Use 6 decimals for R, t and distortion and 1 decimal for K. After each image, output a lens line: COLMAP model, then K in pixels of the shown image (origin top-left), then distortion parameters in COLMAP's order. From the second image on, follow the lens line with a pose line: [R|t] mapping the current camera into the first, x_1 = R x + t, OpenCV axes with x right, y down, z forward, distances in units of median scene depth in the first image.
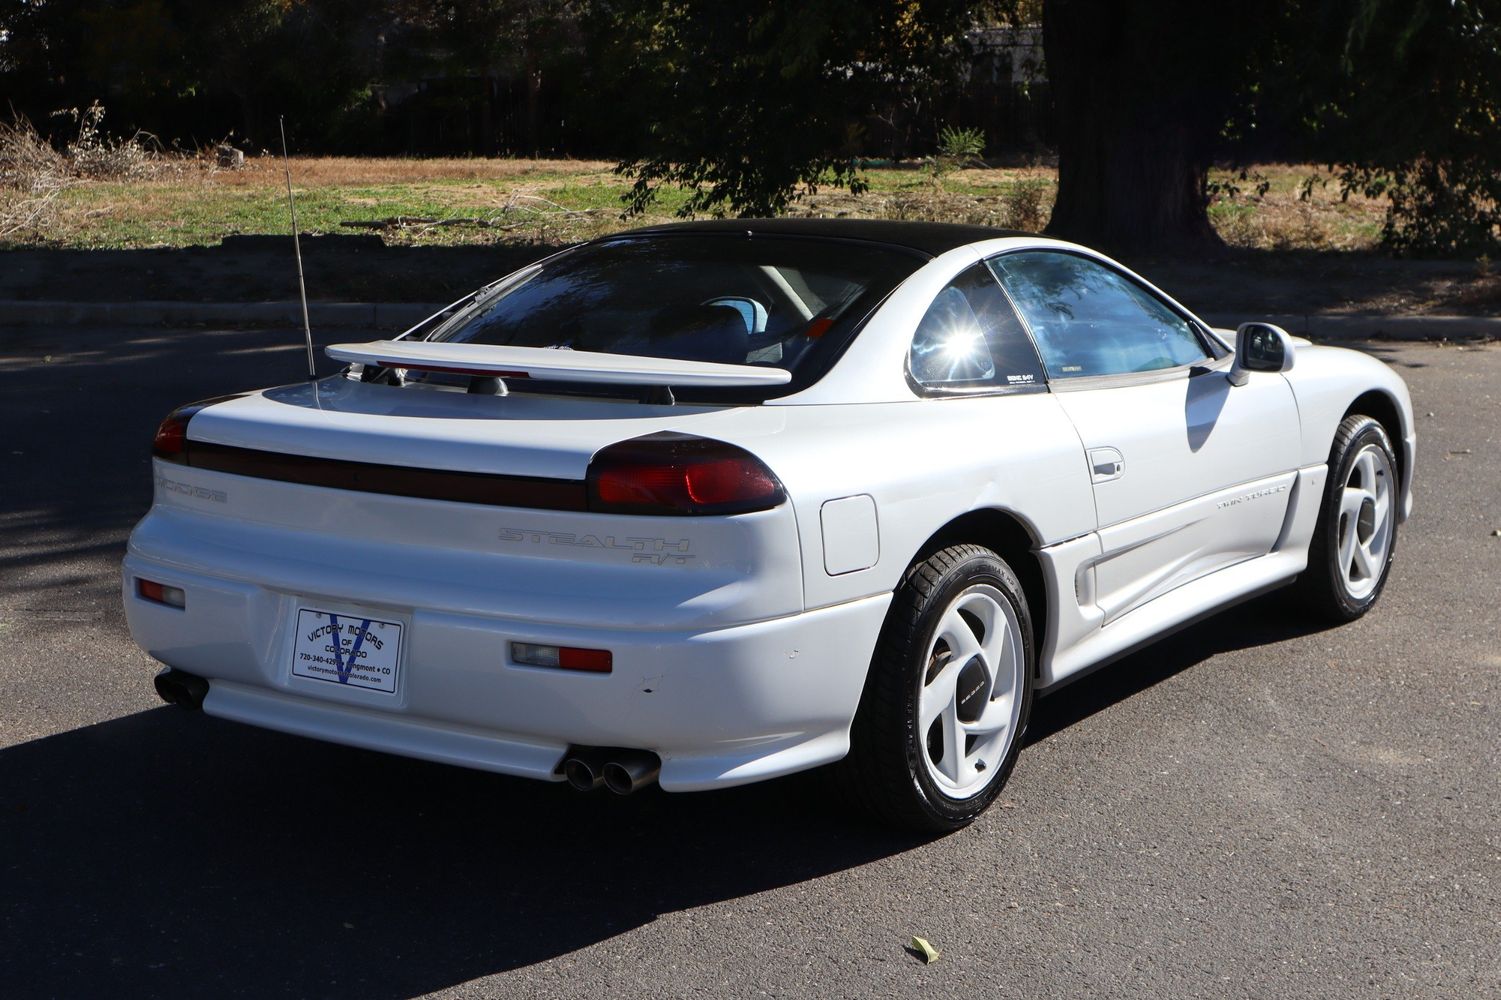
lens RADIAL K [[2277.4, 0, 741.4], [0, 2277.4, 498.7], [0, 0, 1]] dist [-0.022341, 0.023677]
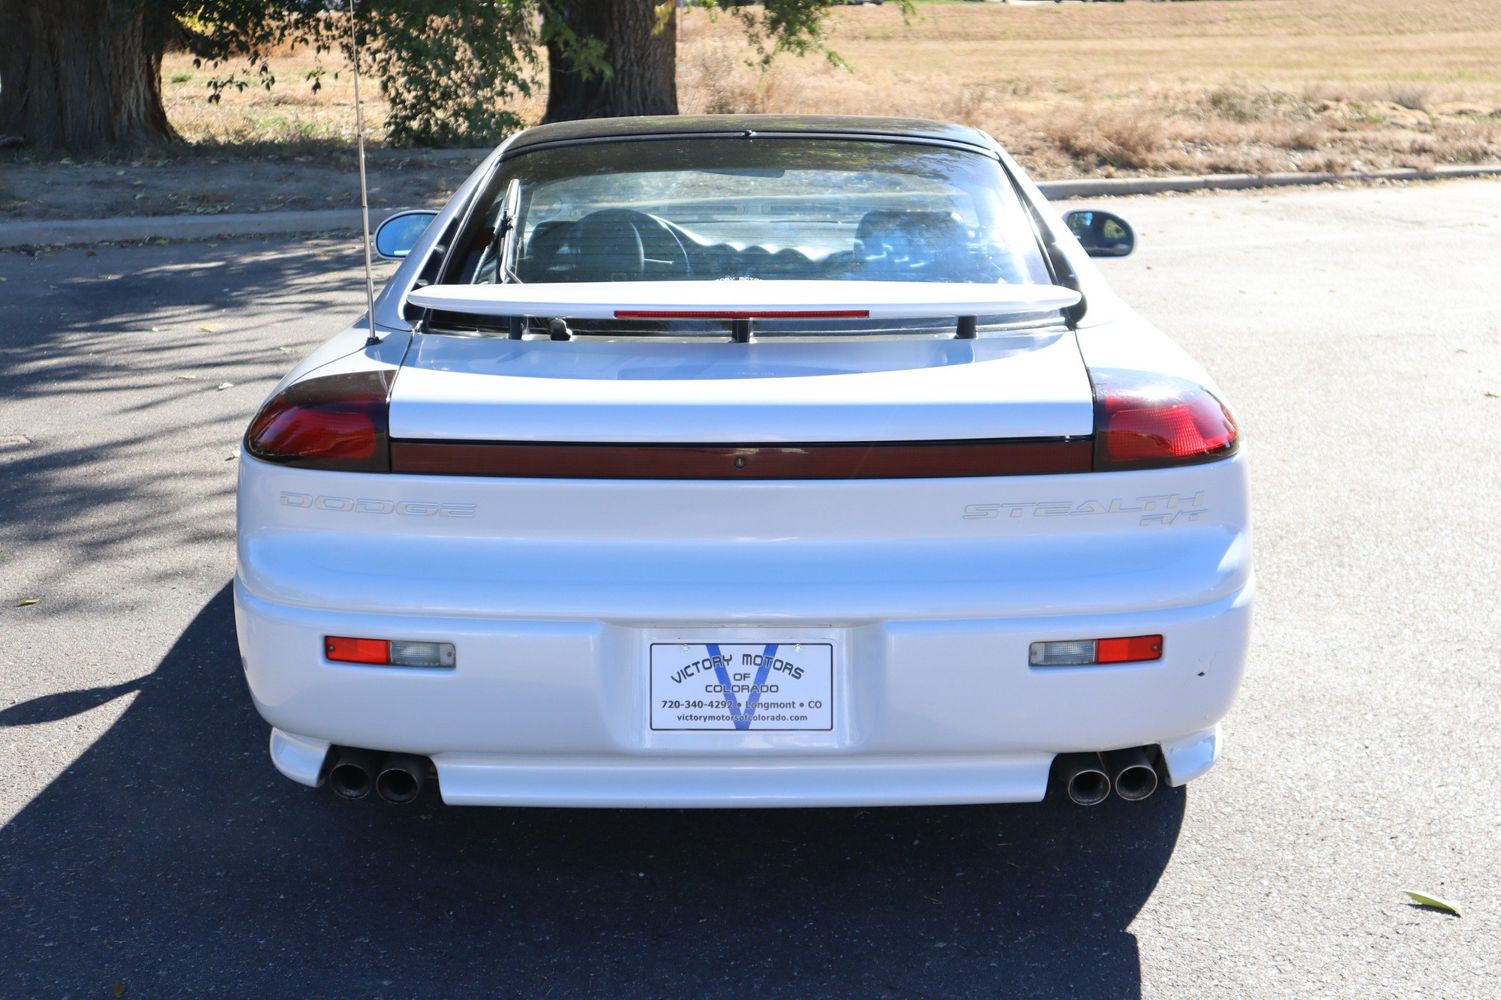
lens RADIAL K [[2277.4, 0, 741.4], [0, 2277.4, 498.7], [0, 0, 1]] dist [-0.022341, 0.023677]
pose [[0.833938, -0.114738, 0.539799, -0.563210], [0.090340, 0.993336, 0.071575, -0.050229], [-0.544414, -0.010924, 0.838746, 0.341745]]
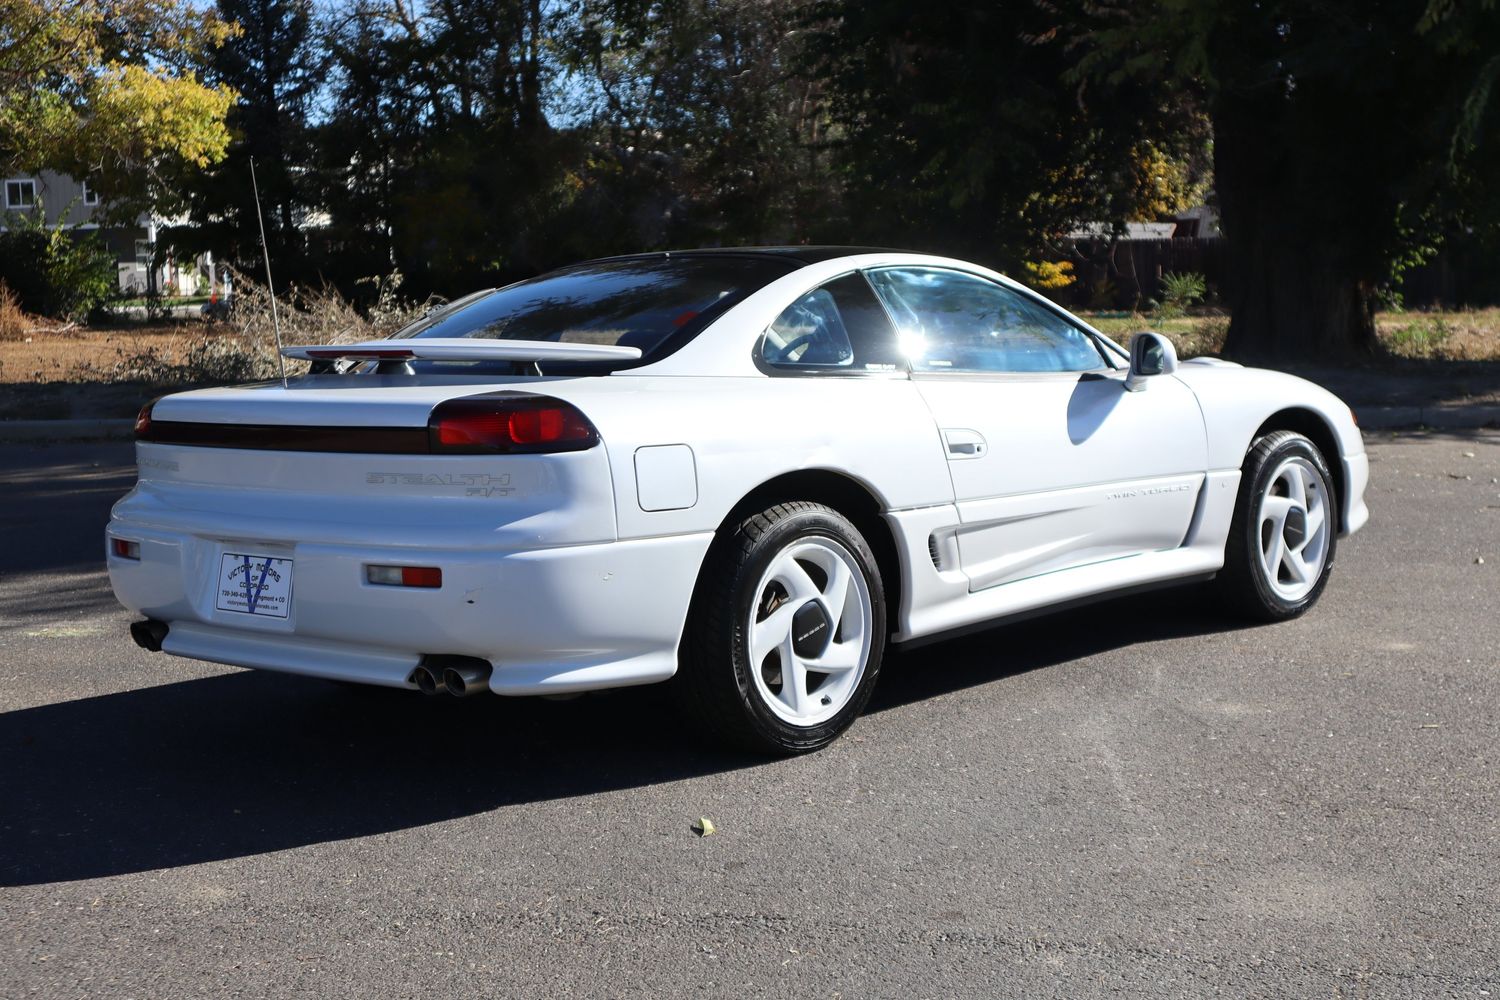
lens RADIAL K [[2143.8, 0, 750.0], [0, 2143.8, 500.0], [0, 0, 1]] dist [0.011418, 0.076540]
pose [[0.991602, -0.010718, -0.128879, 0.217250], [0.001873, 0.997645, -0.068558, 0.096069], [0.129310, 0.067741, 0.989288, -0.067693]]
